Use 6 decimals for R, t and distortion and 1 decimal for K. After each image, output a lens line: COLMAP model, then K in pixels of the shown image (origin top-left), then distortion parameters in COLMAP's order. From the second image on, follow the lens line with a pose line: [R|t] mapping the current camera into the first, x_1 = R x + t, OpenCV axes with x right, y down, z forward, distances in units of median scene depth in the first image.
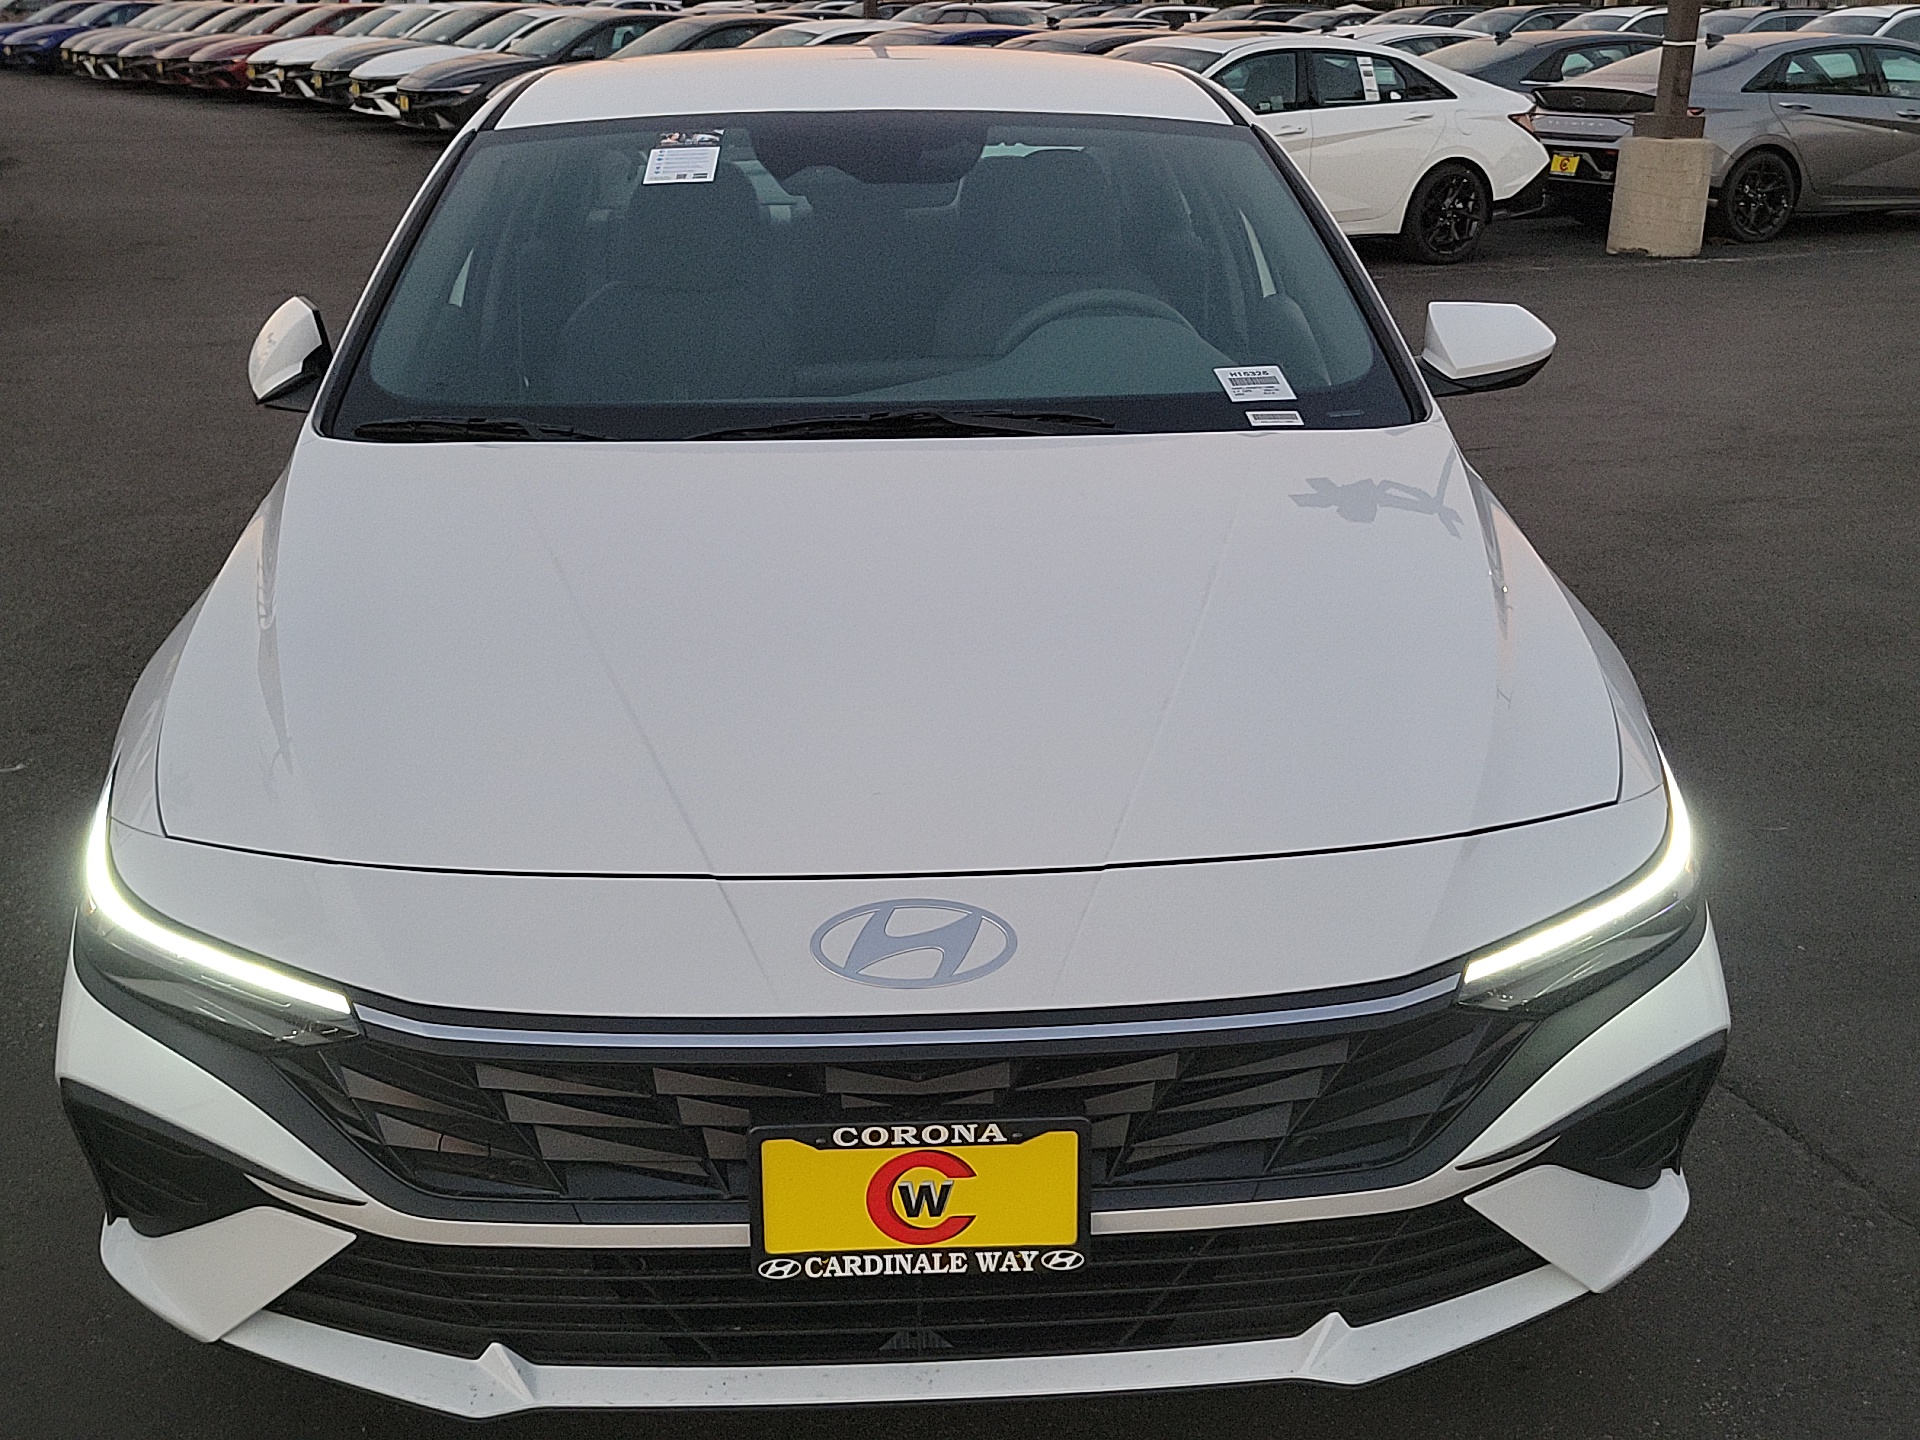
lens RADIAL K [[1509.1, 0, 903.9], [0, 1509.1, 714.6], [0, 0, 1]] dist [0.023240, 0.001761]
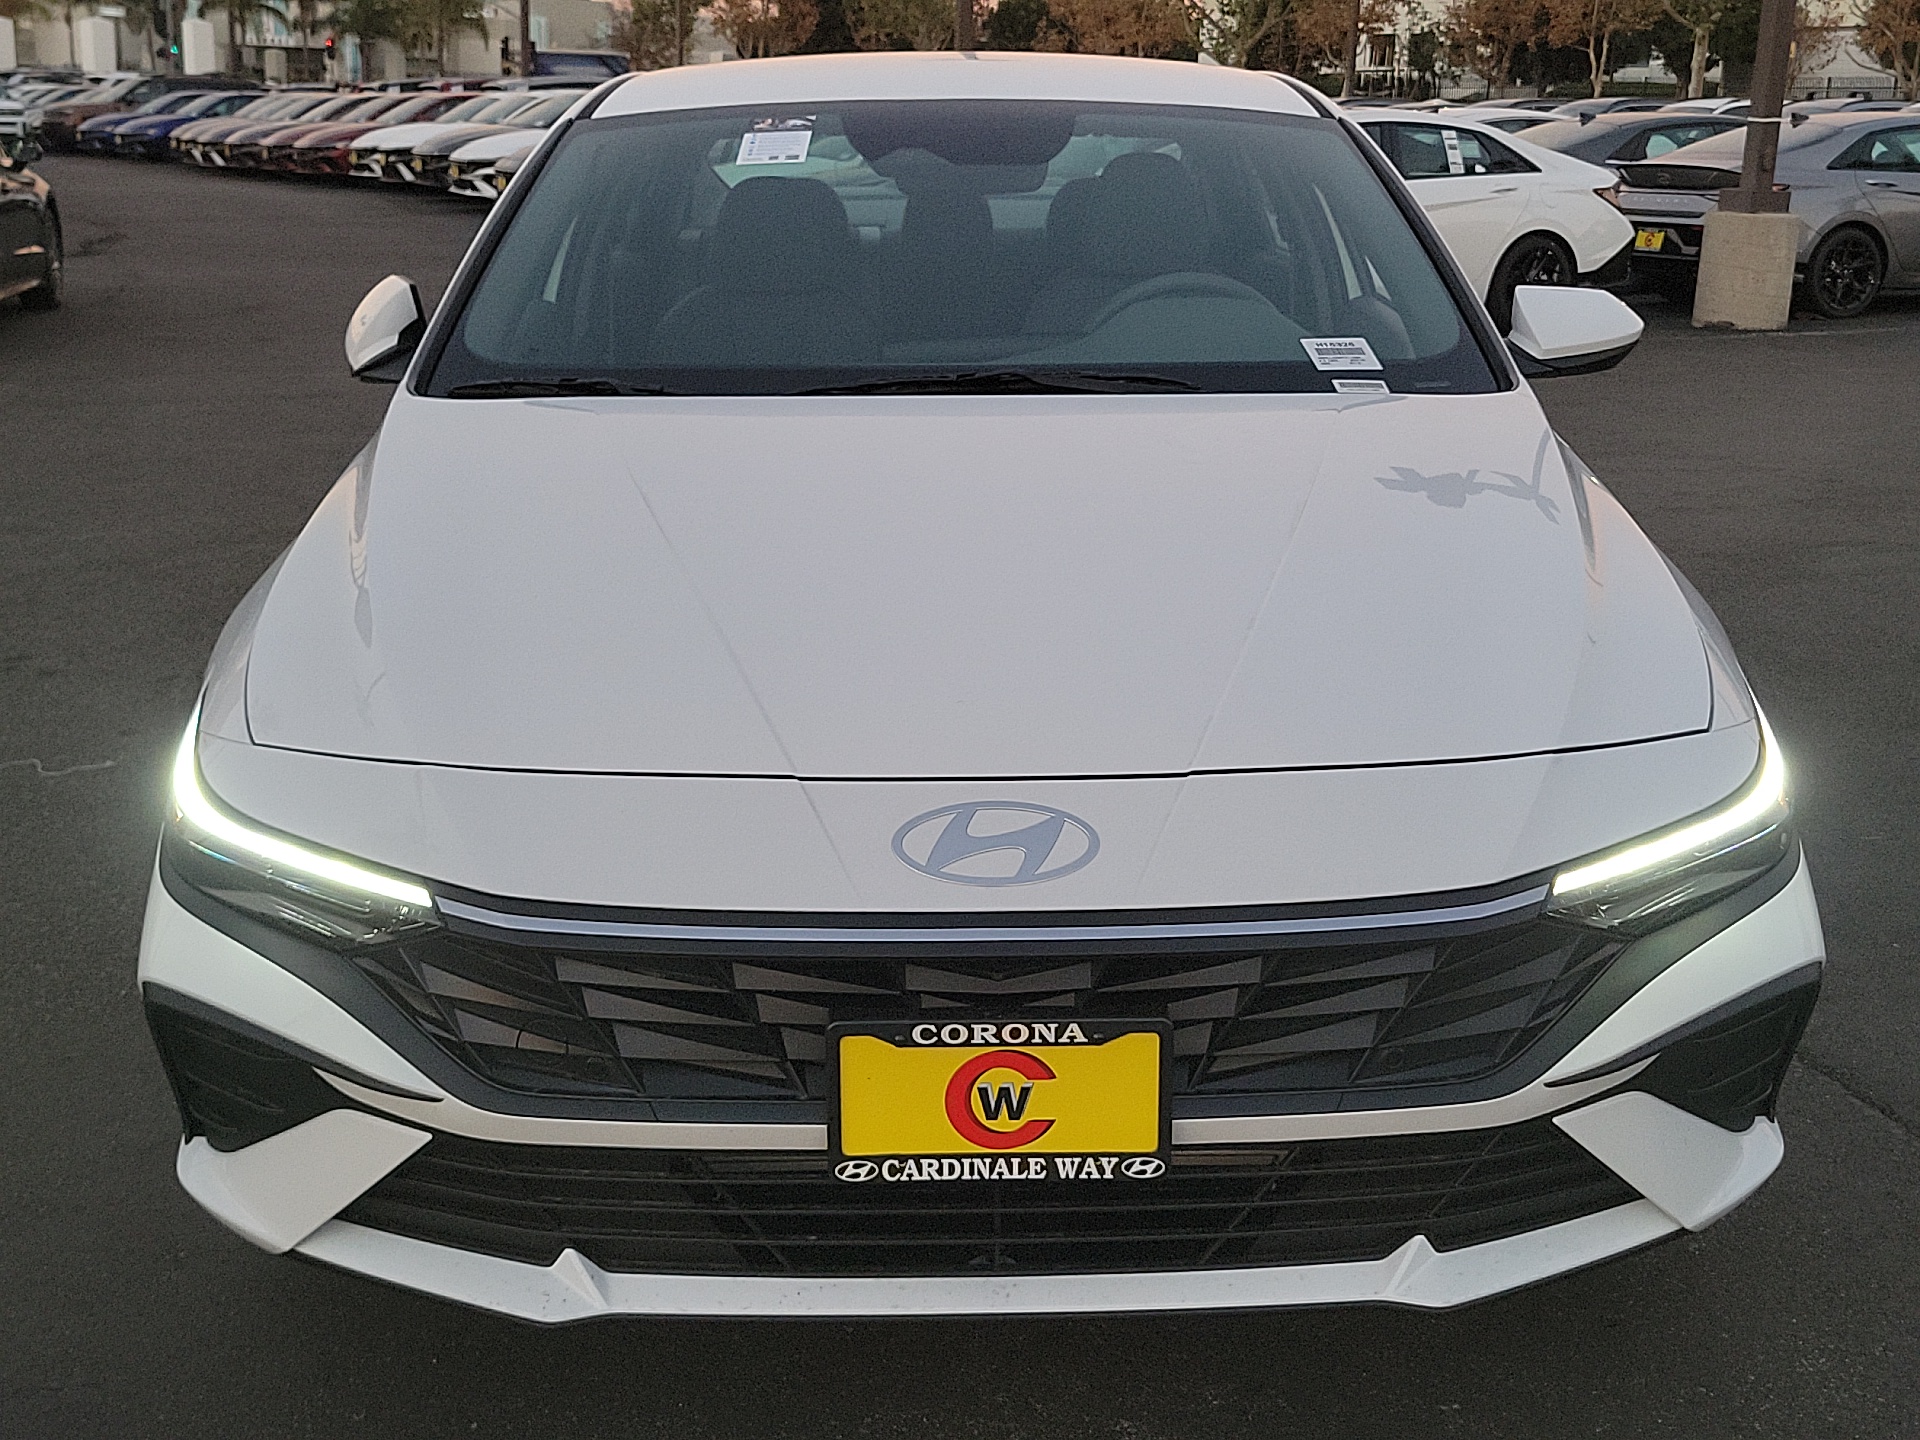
lens RADIAL K [[1510.4, 0, 960.0], [0, 1510.4, 720.0], [0, 0, 1]] dist [0.024950, -0.007291]
pose [[0.999787, 0.011278, -0.017284, -0.000664], [-0.011896, 0.999277, -0.036117, 0.105330], [0.016864, 0.036315, 0.999198, 0.001867]]
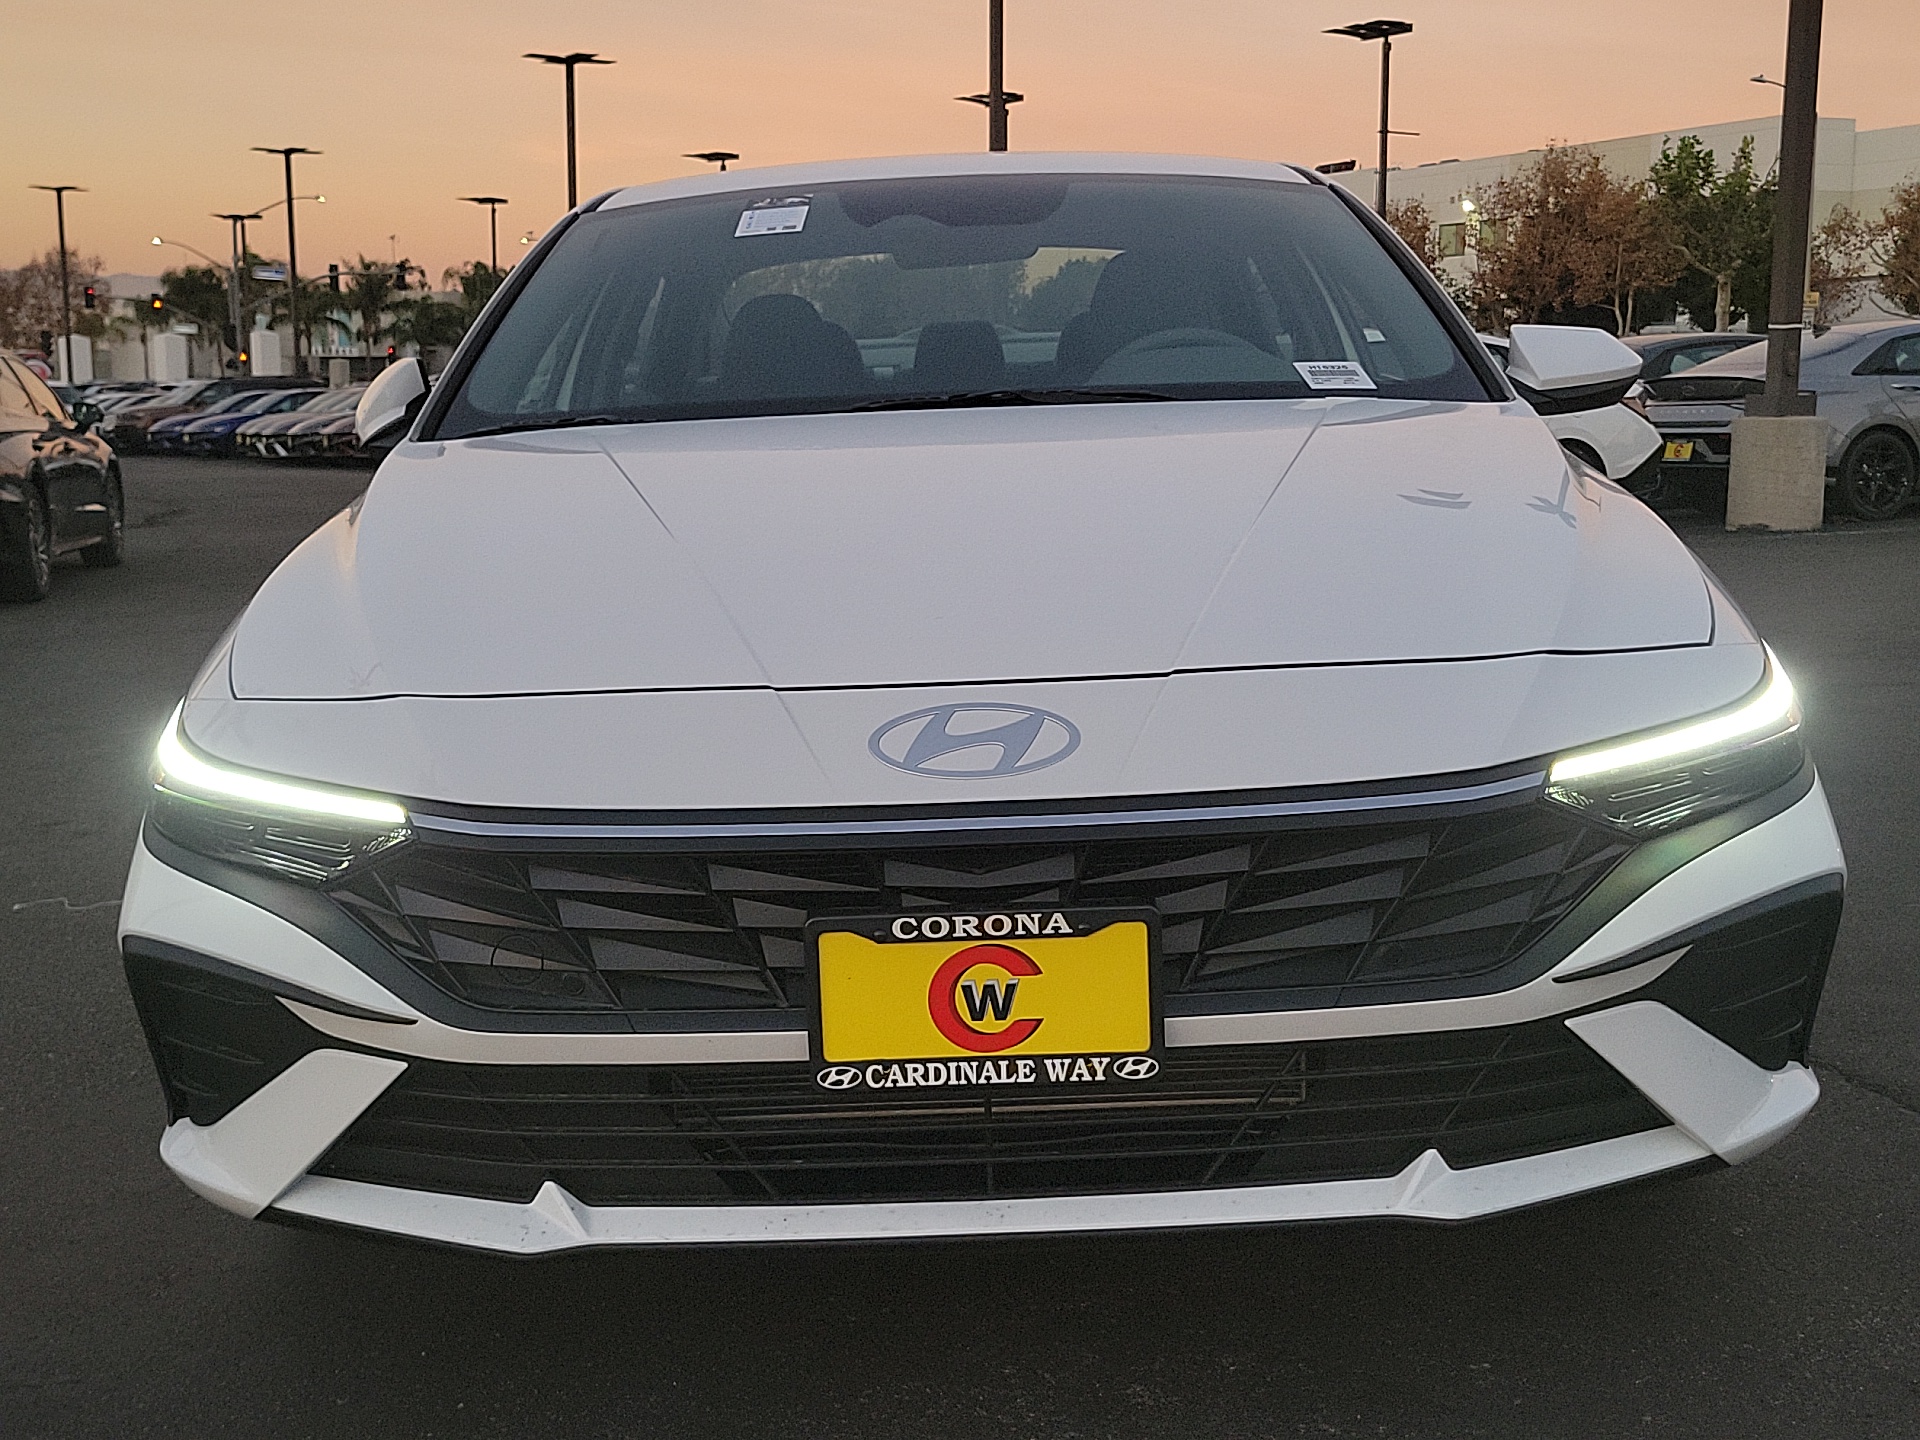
lens RADIAL K [[1516.3, 0, 965.4], [0, 1516.3, 825.1], [0, 0, 1]] dist [0.024410, -0.008272]
pose [[0.998951, -0.018641, -0.041836, 0.040335], [0.013948, 0.993858, -0.109781, 0.310206], [0.043625, 0.109082, 0.993075, 0.031713]]
